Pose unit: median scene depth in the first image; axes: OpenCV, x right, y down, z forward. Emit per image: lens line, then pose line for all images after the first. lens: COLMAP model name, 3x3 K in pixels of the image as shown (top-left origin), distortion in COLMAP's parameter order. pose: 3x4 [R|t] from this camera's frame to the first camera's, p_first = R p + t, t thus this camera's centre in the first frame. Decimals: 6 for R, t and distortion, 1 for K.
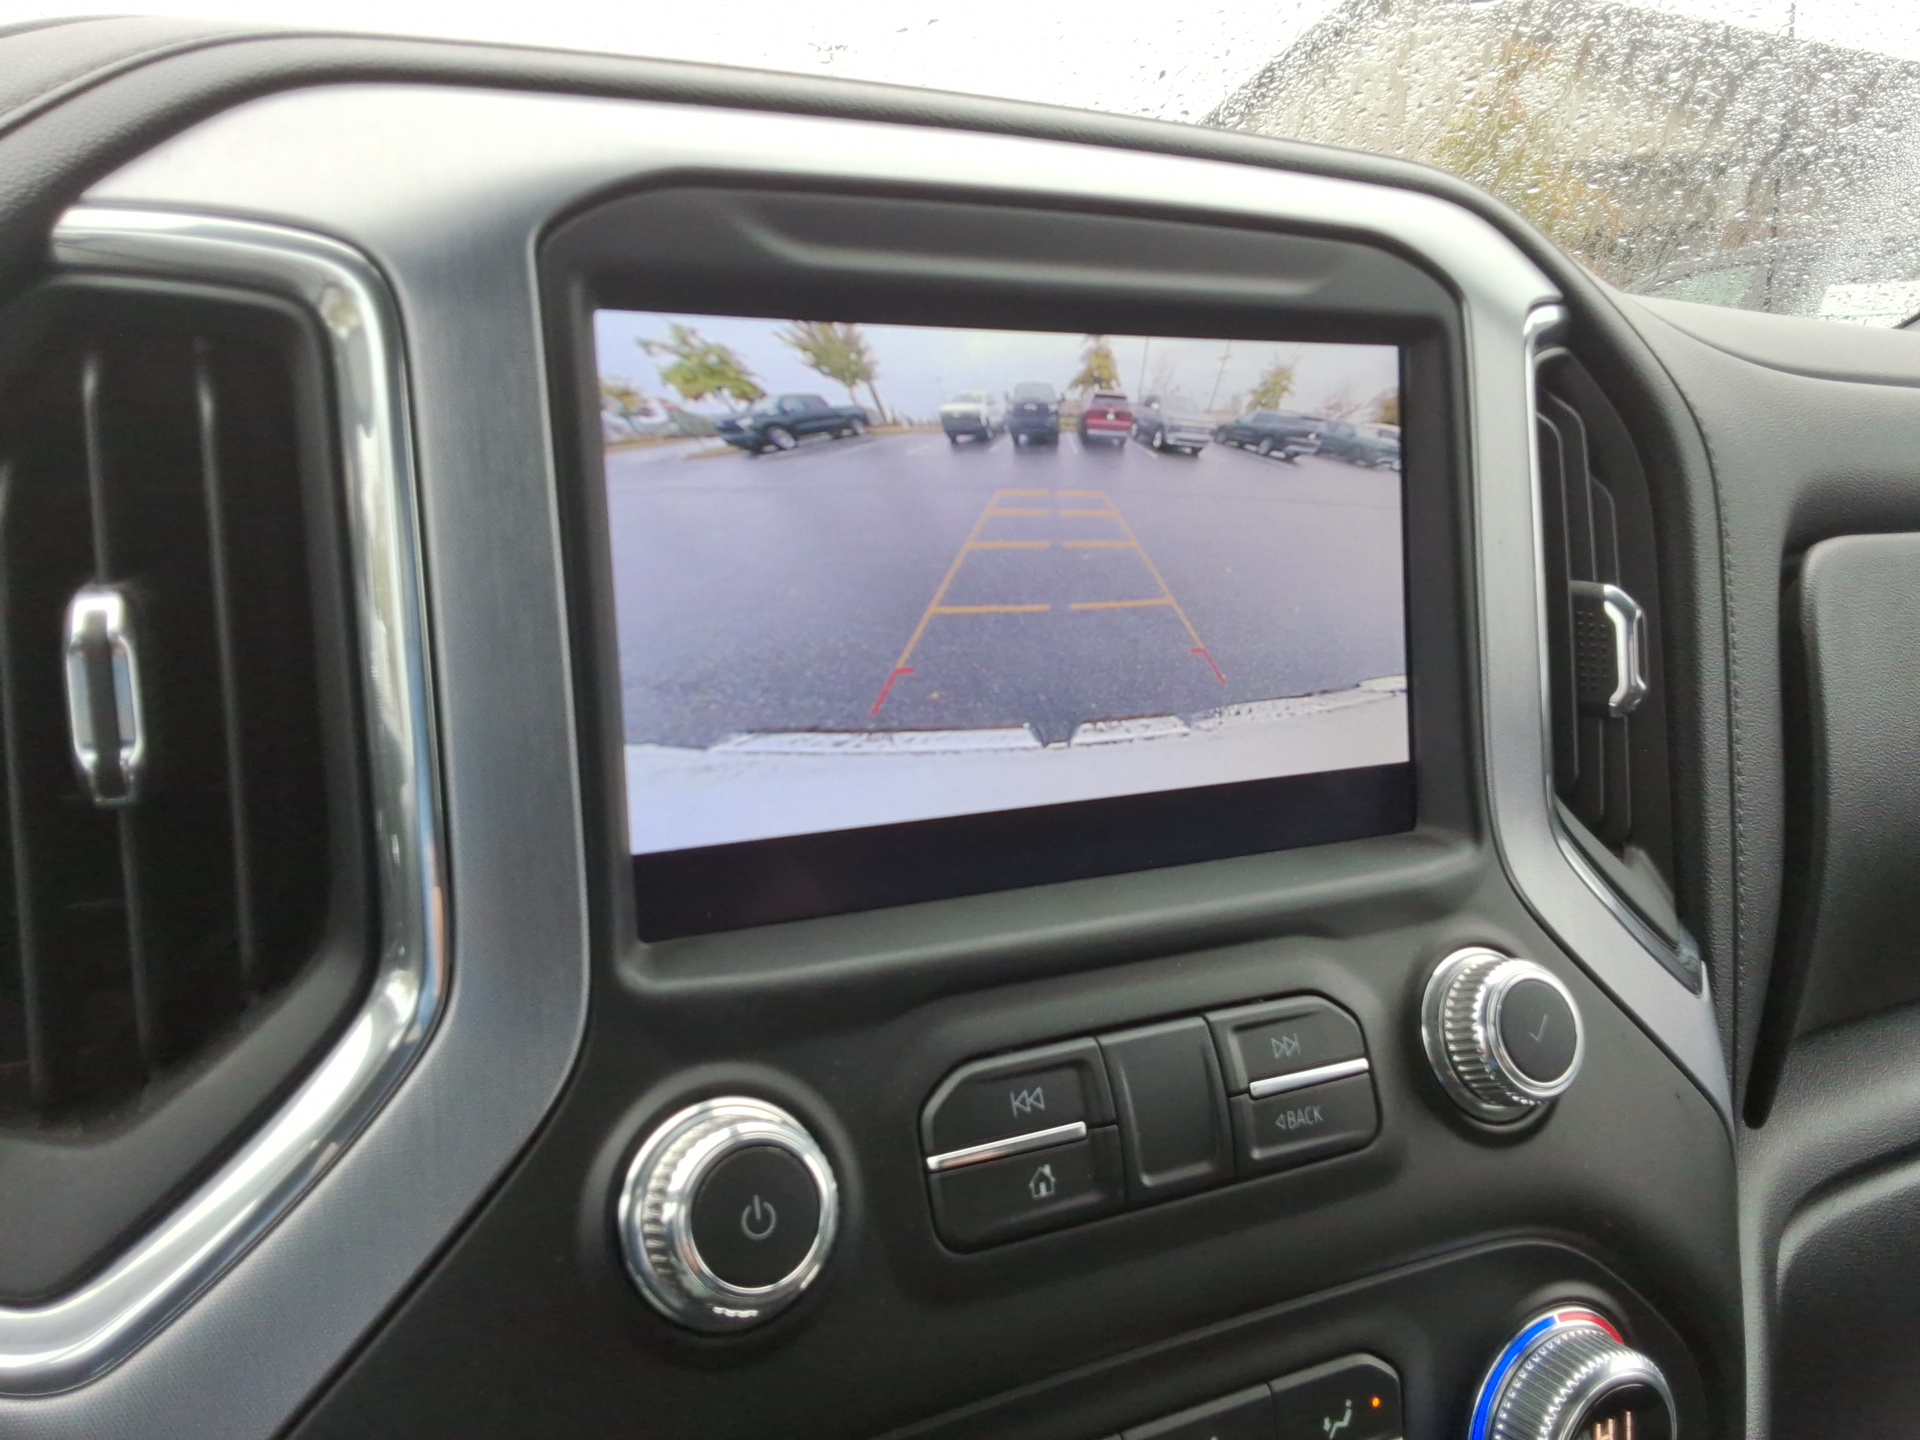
lens RADIAL K [[1540.0, 0, 975.4], [0, 1540.0, 695.0], [0, 0, 1]] dist [0.138841, -0.218296]
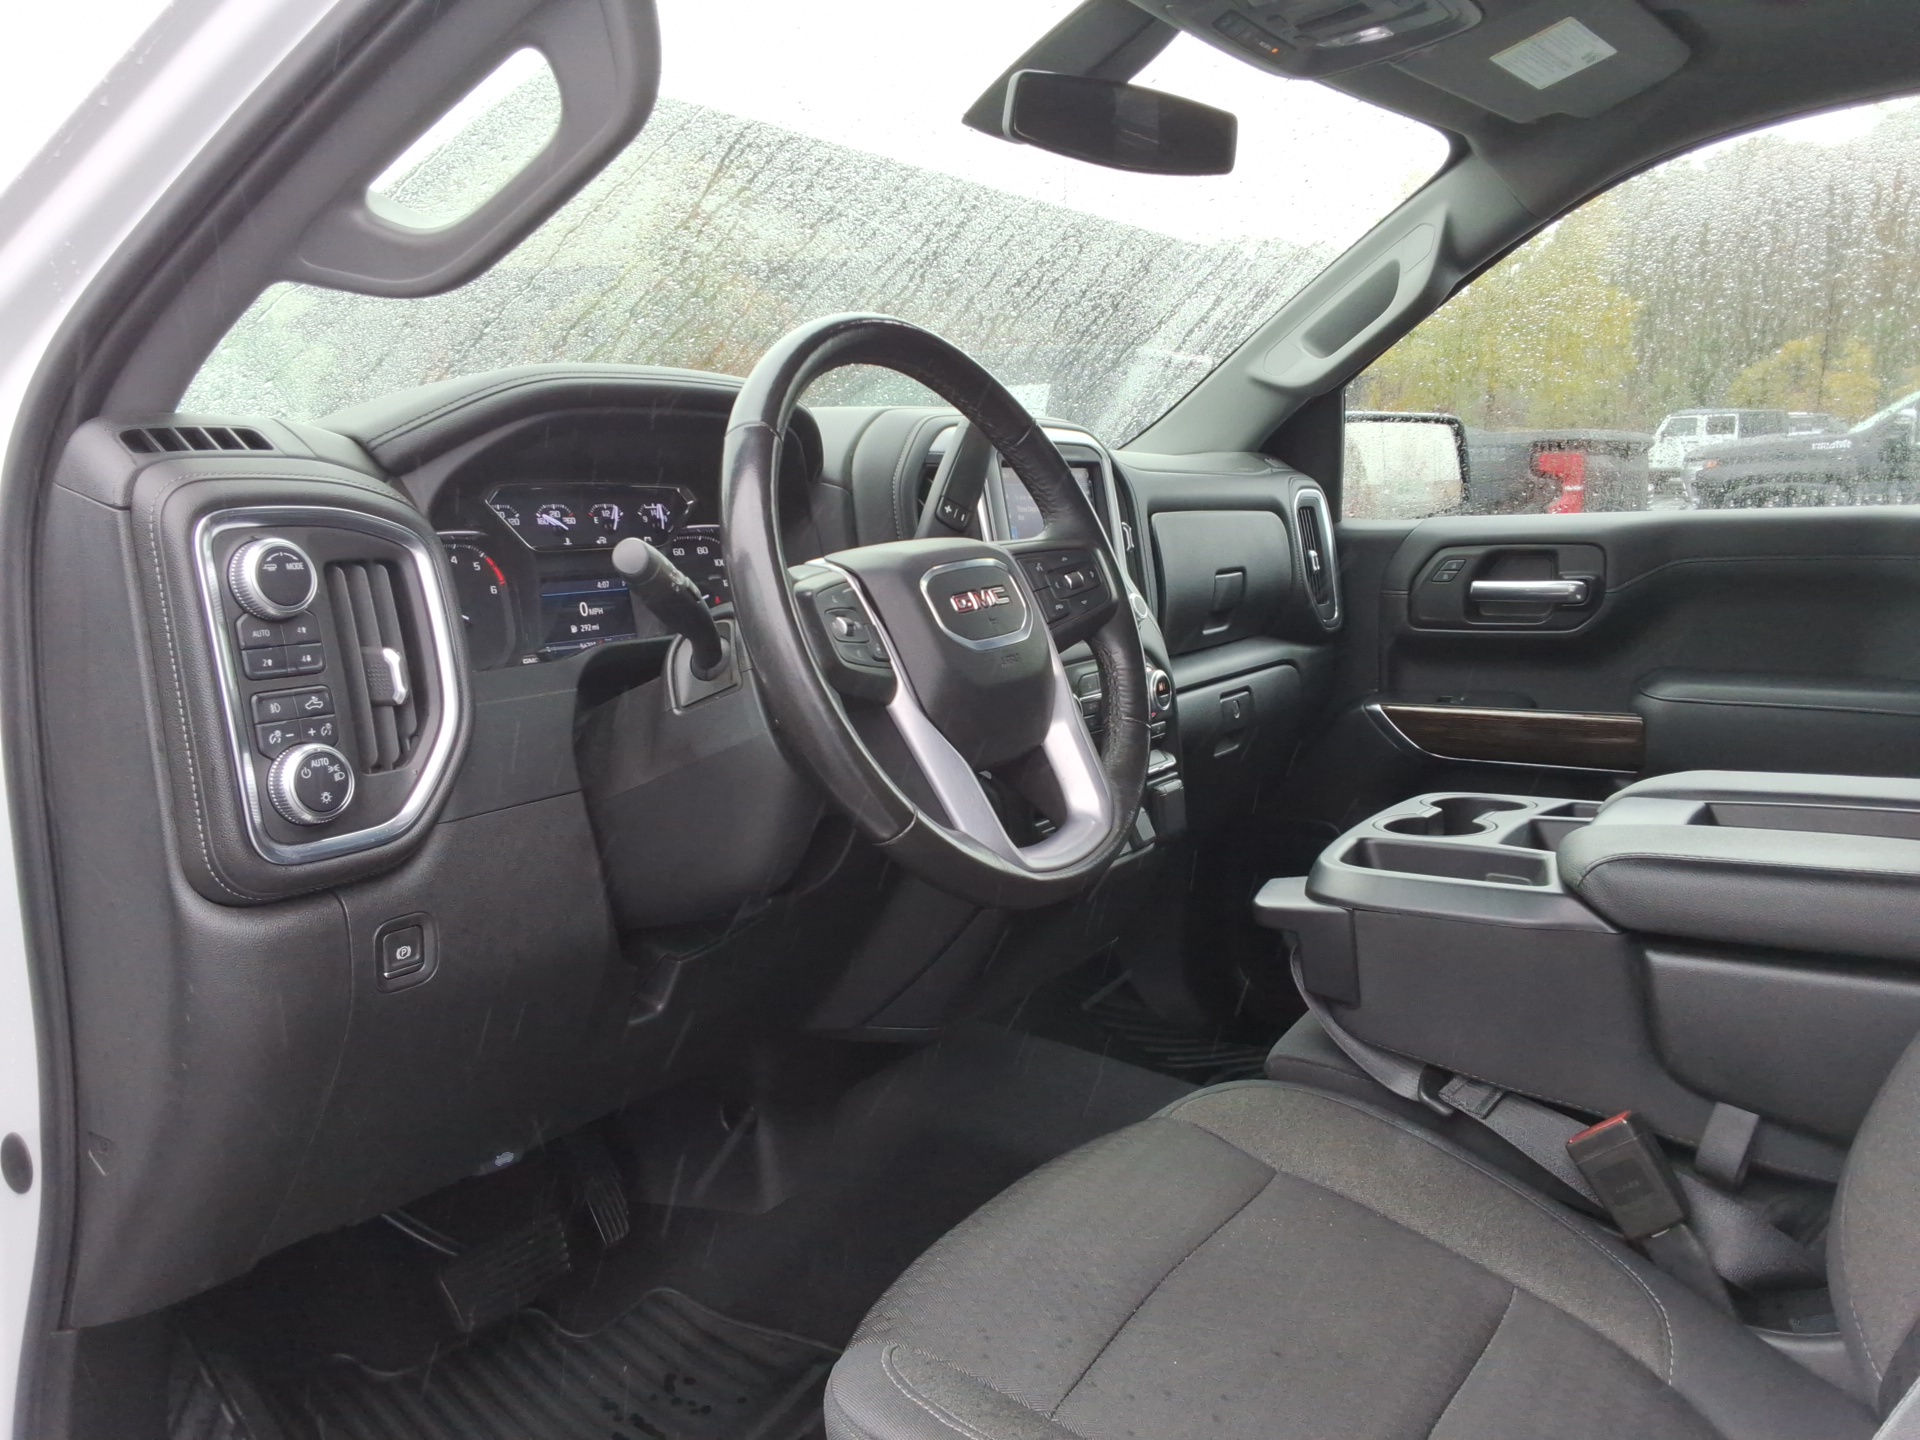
lens RADIAL K [[1540.0, 0, 975.4], [0, 1540.0, 695.0], [0, 0, 1]] dist [0.138841, -0.218296]
pose [[0.871055, -0.091989, 0.482494, -2.771955], [0.115020, 0.993195, -0.018292, 0.587660], [-0.477528, 0.071430, 0.875708, -3.370745]]
